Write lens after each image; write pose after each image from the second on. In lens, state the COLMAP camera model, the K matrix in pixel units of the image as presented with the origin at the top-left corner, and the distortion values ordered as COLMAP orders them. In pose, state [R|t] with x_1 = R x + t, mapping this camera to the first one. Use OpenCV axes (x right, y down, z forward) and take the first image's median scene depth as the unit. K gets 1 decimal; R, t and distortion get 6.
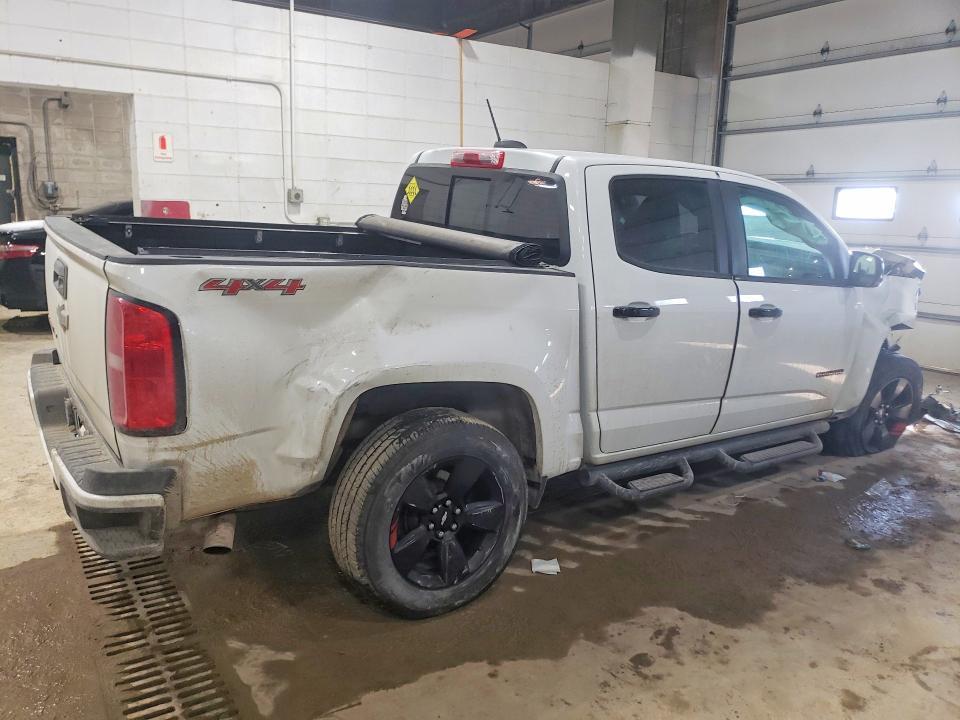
lens RADIAL K [[762.2, 0, 476.2], [0, 762.2, 360.8], [0, 0, 1]] dist [-0.002791, -0.010155]
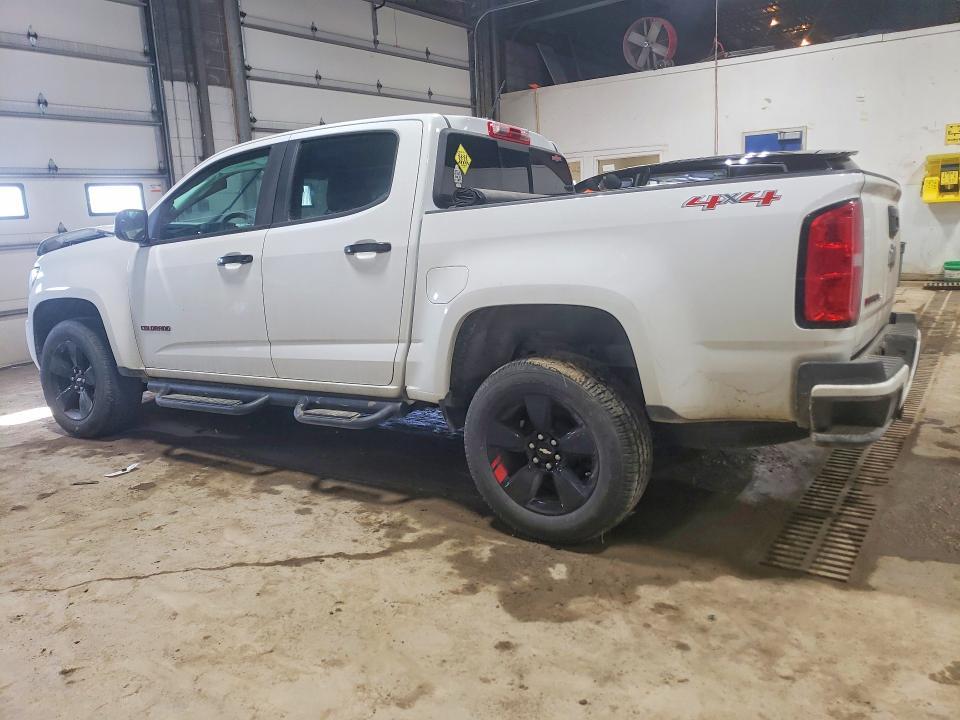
lens RADIAL K [[762.2, 0, 476.0], [0, 762.2, 359.9], [0, 0, 1]] dist [-0.002791, -0.010155]
pose [[-0.390335, -0.180623, 0.902781, -1.133992], [0.232787, 0.929343, 0.286587, -0.315916], [-0.890758, 0.322021, -0.320708, 1.648939]]
